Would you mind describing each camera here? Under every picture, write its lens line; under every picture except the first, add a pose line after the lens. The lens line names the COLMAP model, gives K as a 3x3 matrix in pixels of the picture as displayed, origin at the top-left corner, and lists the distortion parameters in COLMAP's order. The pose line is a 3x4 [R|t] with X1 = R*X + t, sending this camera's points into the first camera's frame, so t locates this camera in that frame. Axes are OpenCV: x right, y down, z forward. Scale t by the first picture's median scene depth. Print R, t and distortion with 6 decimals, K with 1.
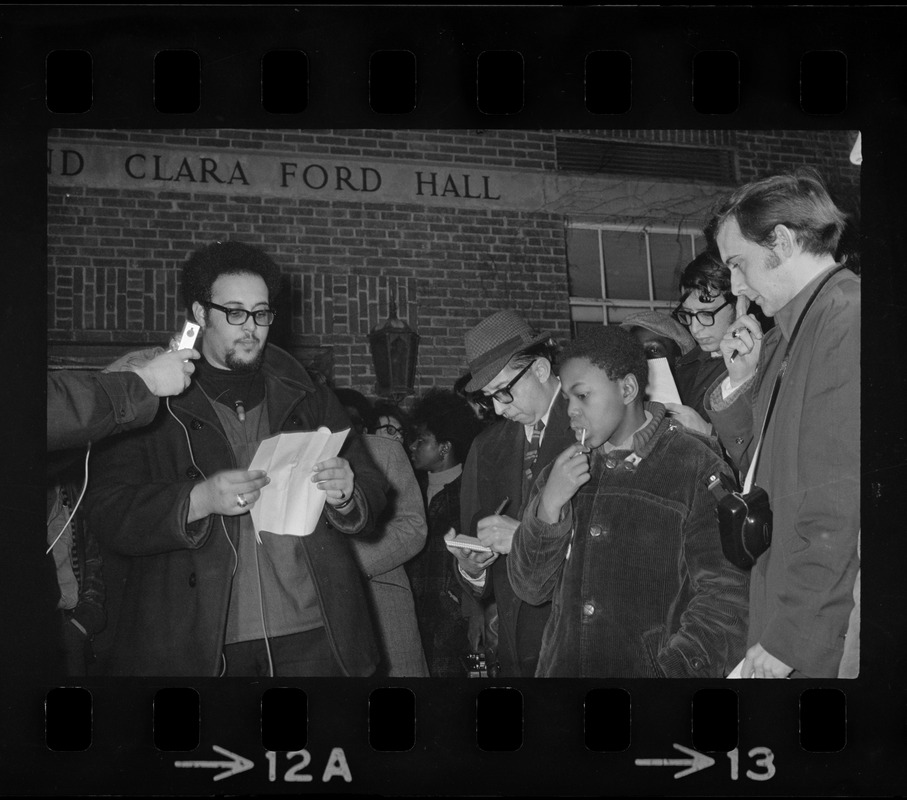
lens RADIAL K [[1232.4, 0, 453.5], [0, 1232.4, 400.0], [0, 0, 1]] dist [-0.066789, -0.081082]
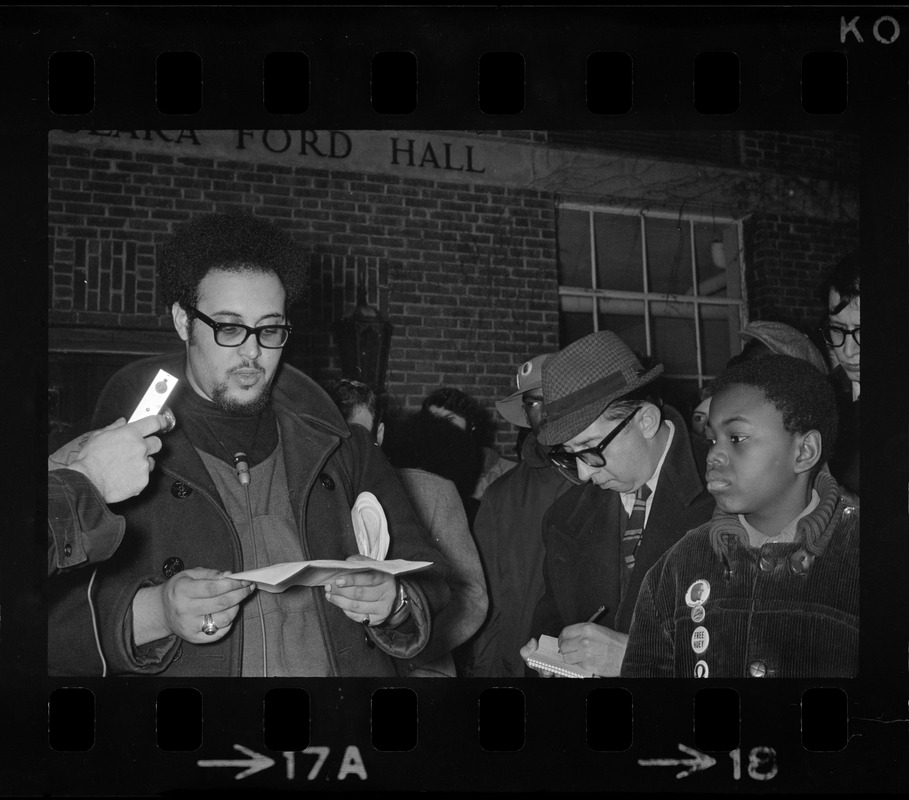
lens RADIAL K [[1235.1, 0, 454.5], [0, 1235.1, 400.0], [0, 0, 1]] dist [-0.066789, -0.081082]
pose [[0.997646, 0.027809, 0.062676, -0.035493], [-0.028957, 0.999428, 0.017487, -0.015337], [-0.062153, -0.019260, 0.997881, 0.117655]]
